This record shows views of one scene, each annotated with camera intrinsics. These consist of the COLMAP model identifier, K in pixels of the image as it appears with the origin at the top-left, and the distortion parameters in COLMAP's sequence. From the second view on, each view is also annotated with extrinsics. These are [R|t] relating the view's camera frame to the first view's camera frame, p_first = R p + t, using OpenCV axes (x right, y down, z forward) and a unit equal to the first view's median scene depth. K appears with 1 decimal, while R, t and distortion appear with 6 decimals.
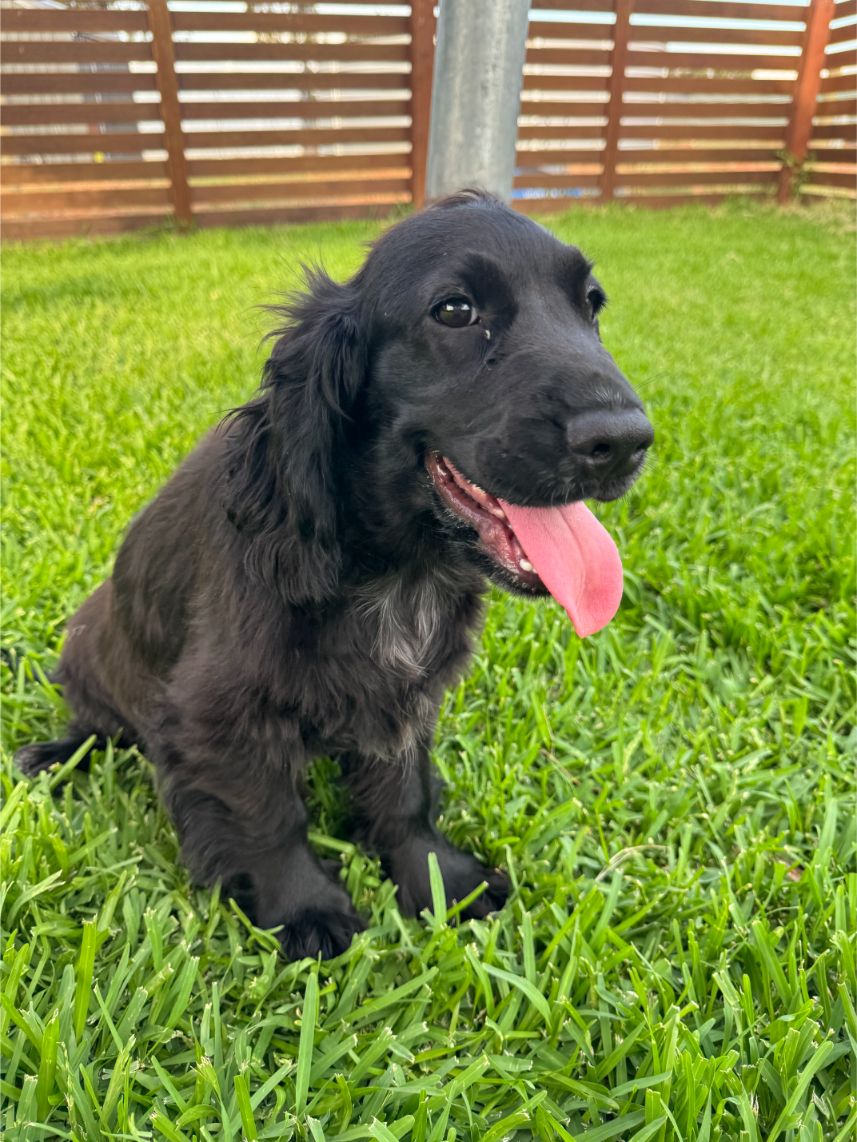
lens RADIAL K [[893.2, 0, 415.4], [0, 893.2, 637.4], [0, 0, 1]] dist [-0.034672, -0.009893]
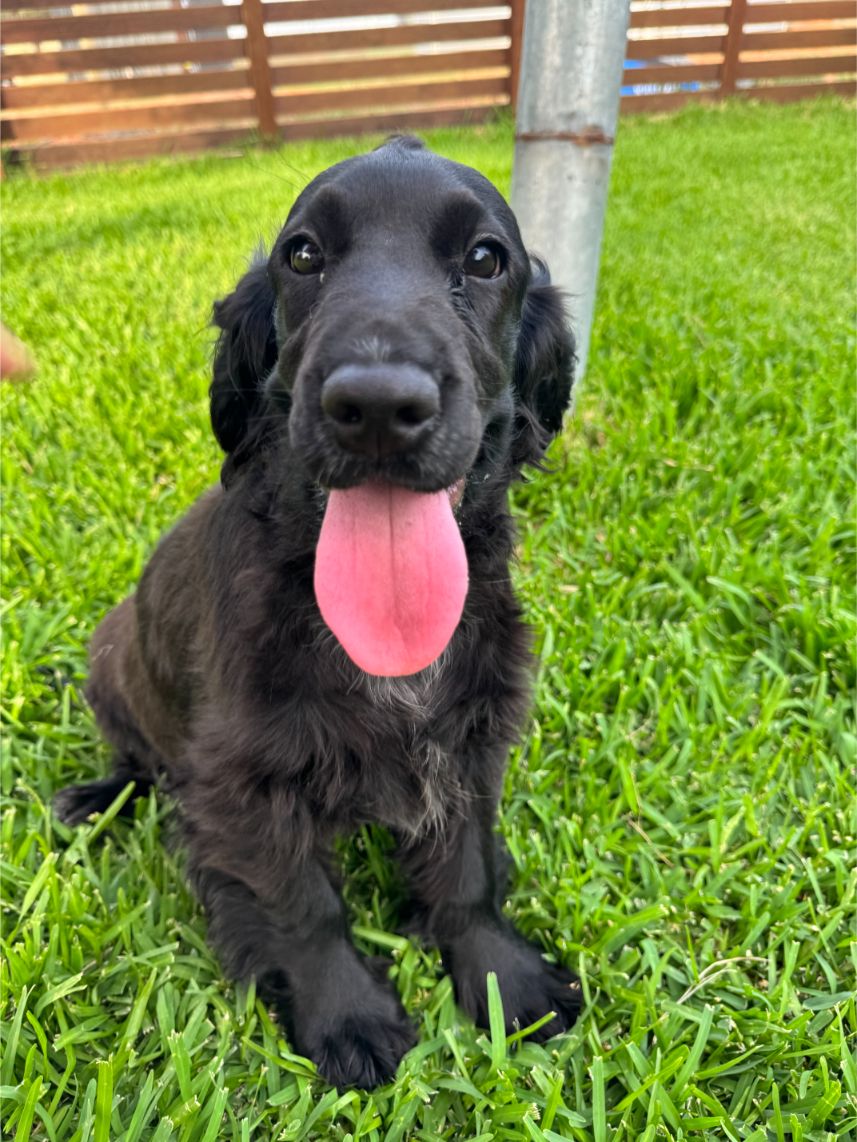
lens RADIAL K [[893.2, 0, 415.4], [0, 893.2, 637.4], [0, 0, 1]] dist [-0.034672, -0.009893]
pose [[0.994301, 0.021480, -0.104419, 0.020643], [-0.011006, 0.994940, 0.099864, -0.129420], [0.106036, -0.098145, 0.989507, 0.117279]]
